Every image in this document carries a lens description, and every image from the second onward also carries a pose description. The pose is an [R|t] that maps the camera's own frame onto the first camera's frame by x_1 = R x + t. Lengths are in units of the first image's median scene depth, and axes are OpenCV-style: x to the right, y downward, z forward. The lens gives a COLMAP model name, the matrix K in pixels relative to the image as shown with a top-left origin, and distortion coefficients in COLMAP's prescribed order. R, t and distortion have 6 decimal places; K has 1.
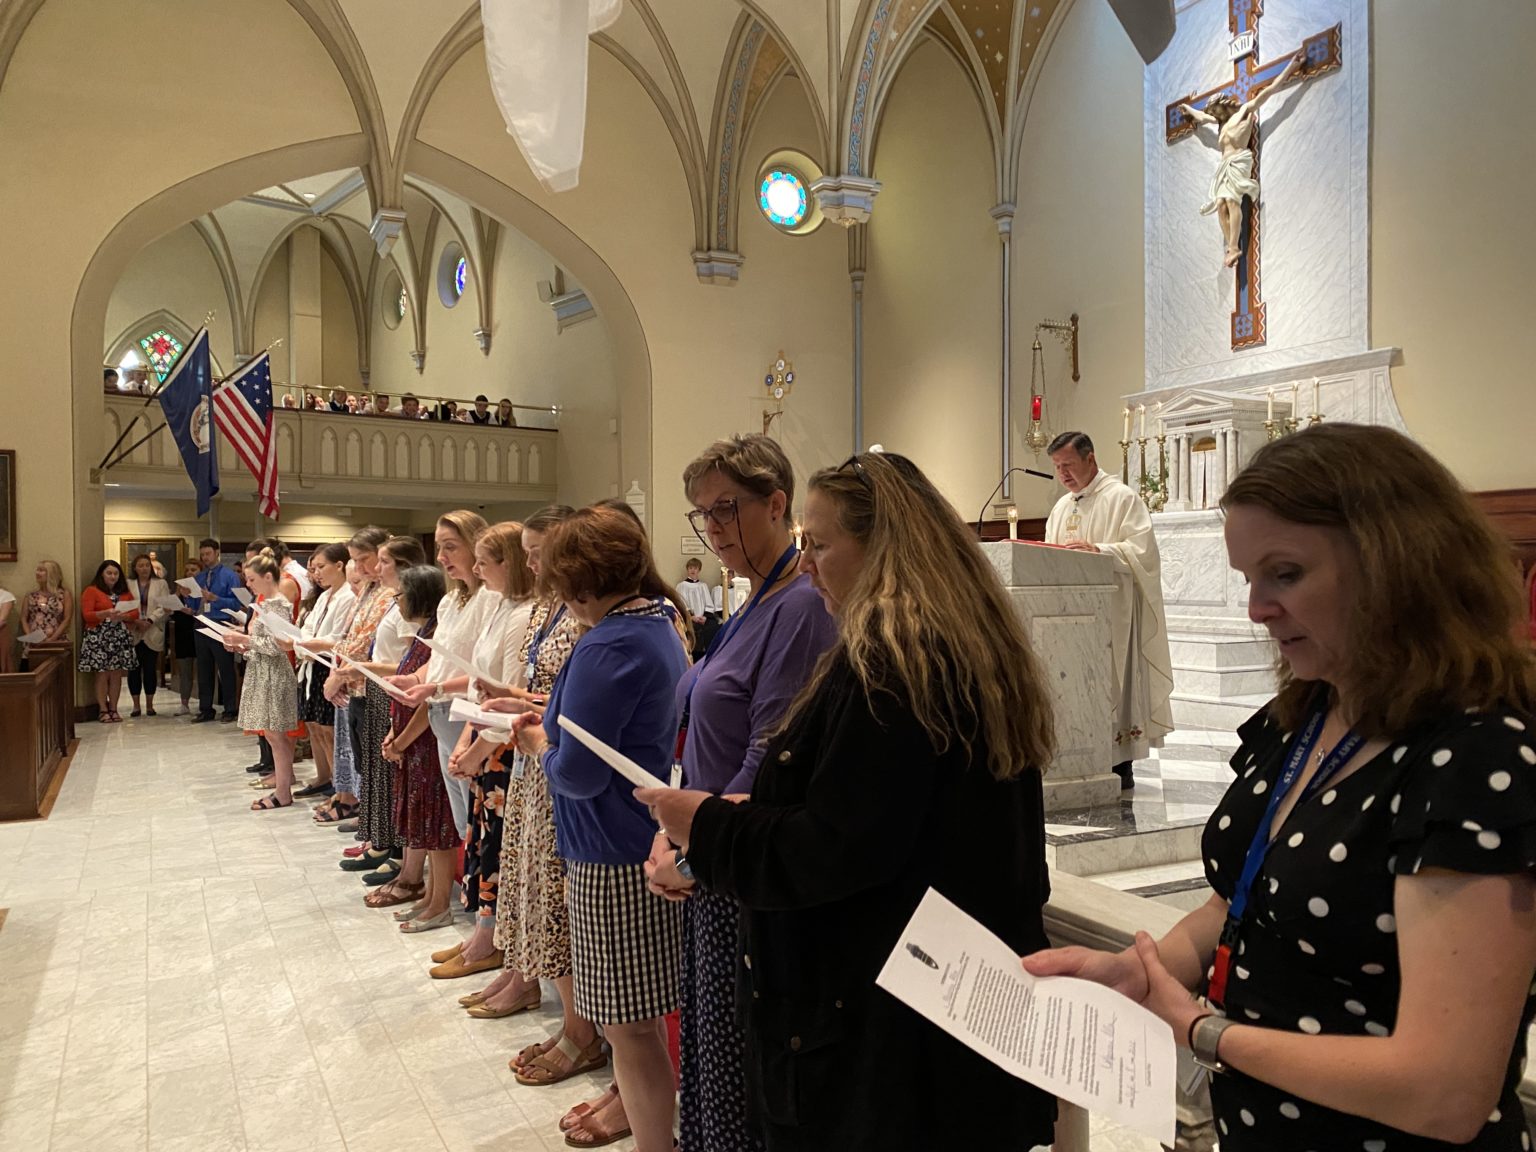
lens RADIAL K [[1174.8, 0, 752.9], [0, 1174.8, 590.0], [0, 0, 1]] dist [0.015821, -0.029405]
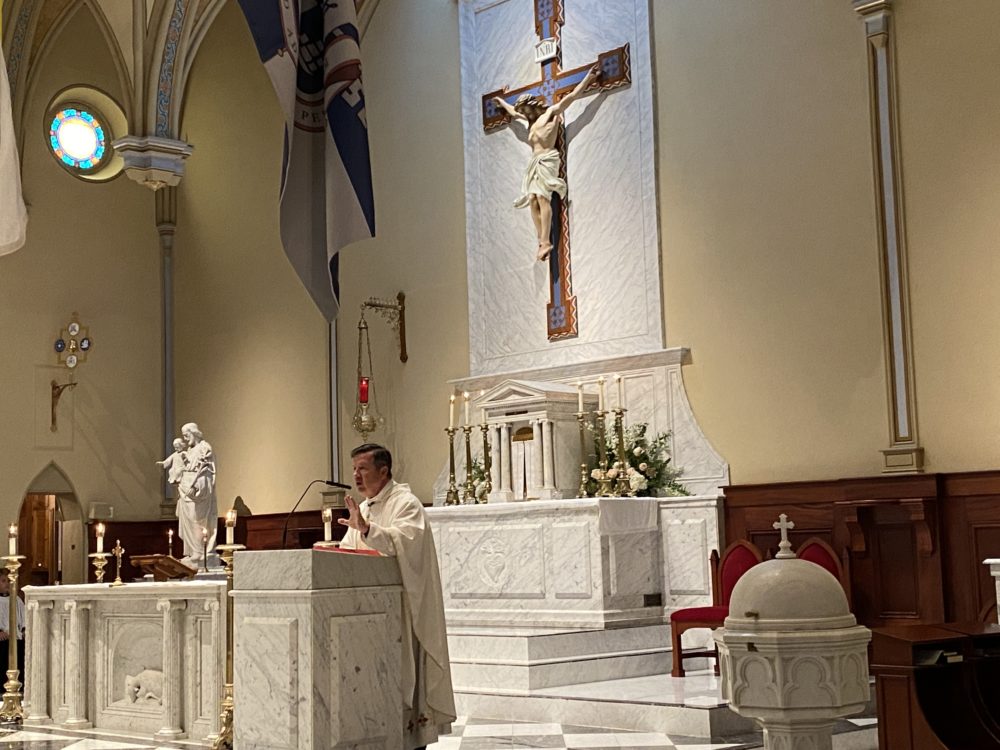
lens RADIAL K [[1535.8, 0, 500.9], [0, 1535.8, 363.5], [0, 0, 1]] dist [0.247872, -0.858016]
pose [[0.954916, 0.013442, 0.296572, -0.022094], [0.028667, 0.990131, -0.137183, -0.004356], [-0.295489, 0.139501, 0.945106, -0.227319]]
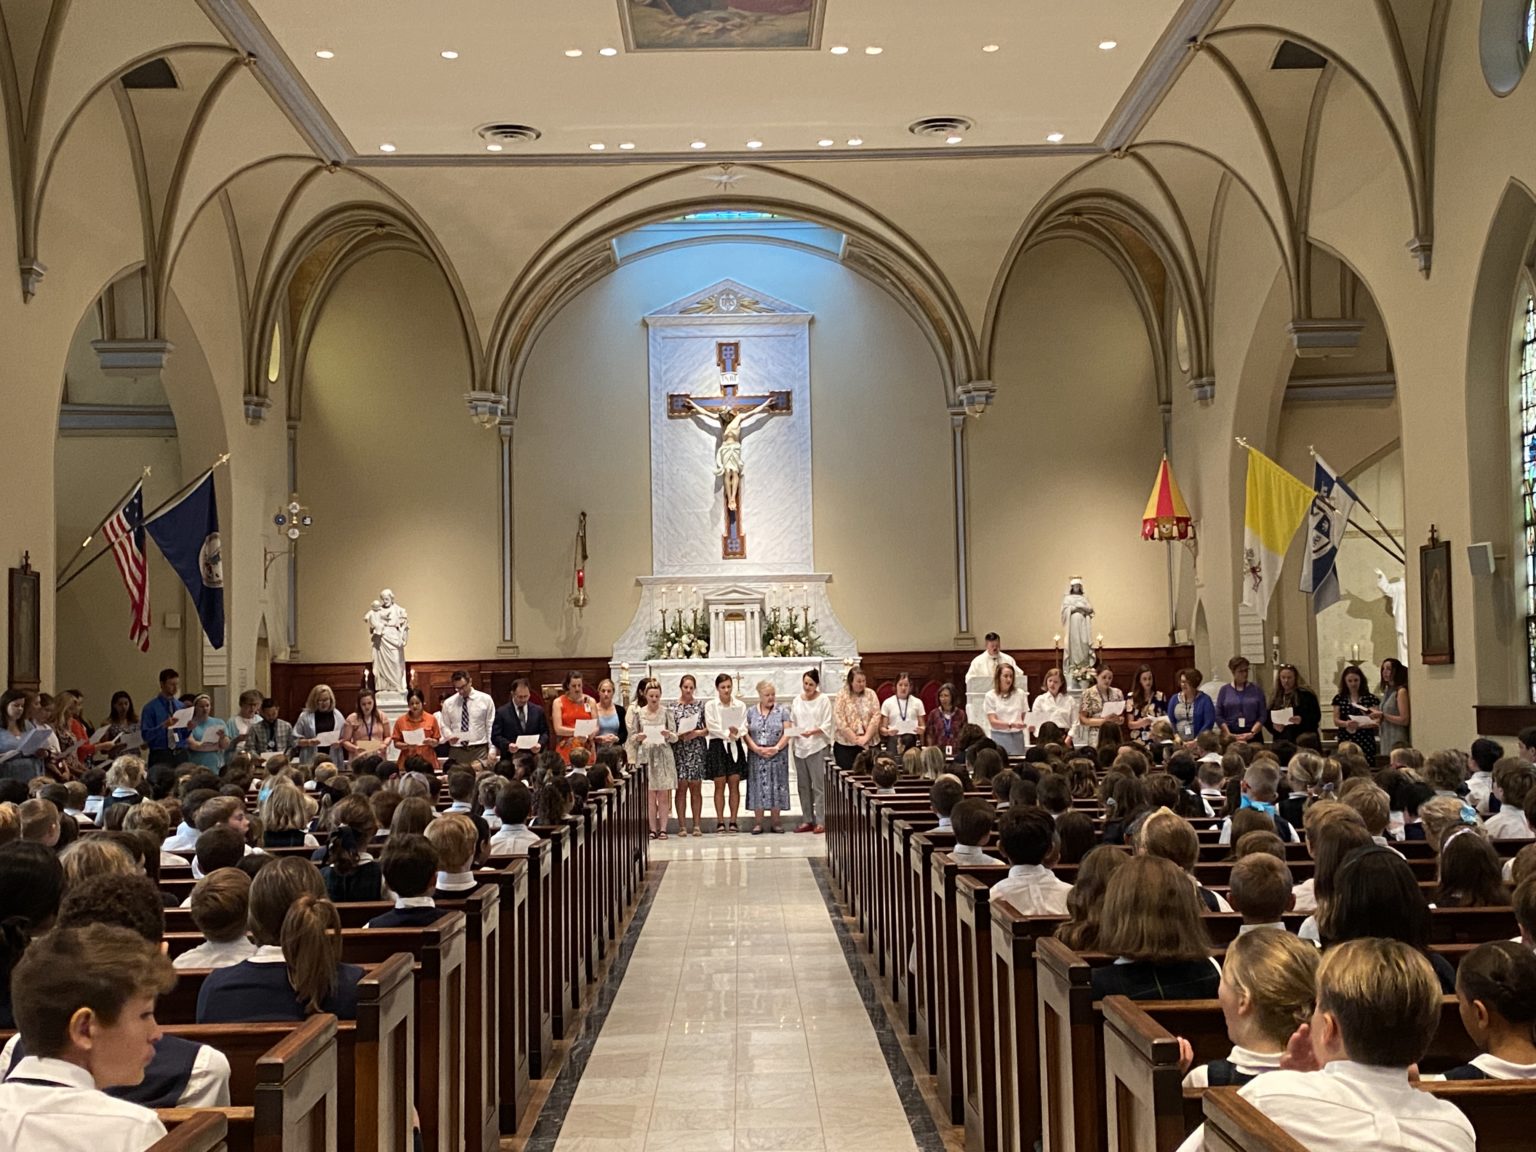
lens RADIAL K [[1891.1, 0, 766.4], [0, 1891.1, 553.7], [0, 0, 1]] dist [0.137491, -0.013019]
pose [[0.439765, 0.062391, 0.895943, -1.887815], [0.031257, 0.995916, -0.084696, 0.013125], [-0.897569, 0.065251, 0.436019, -0.193308]]
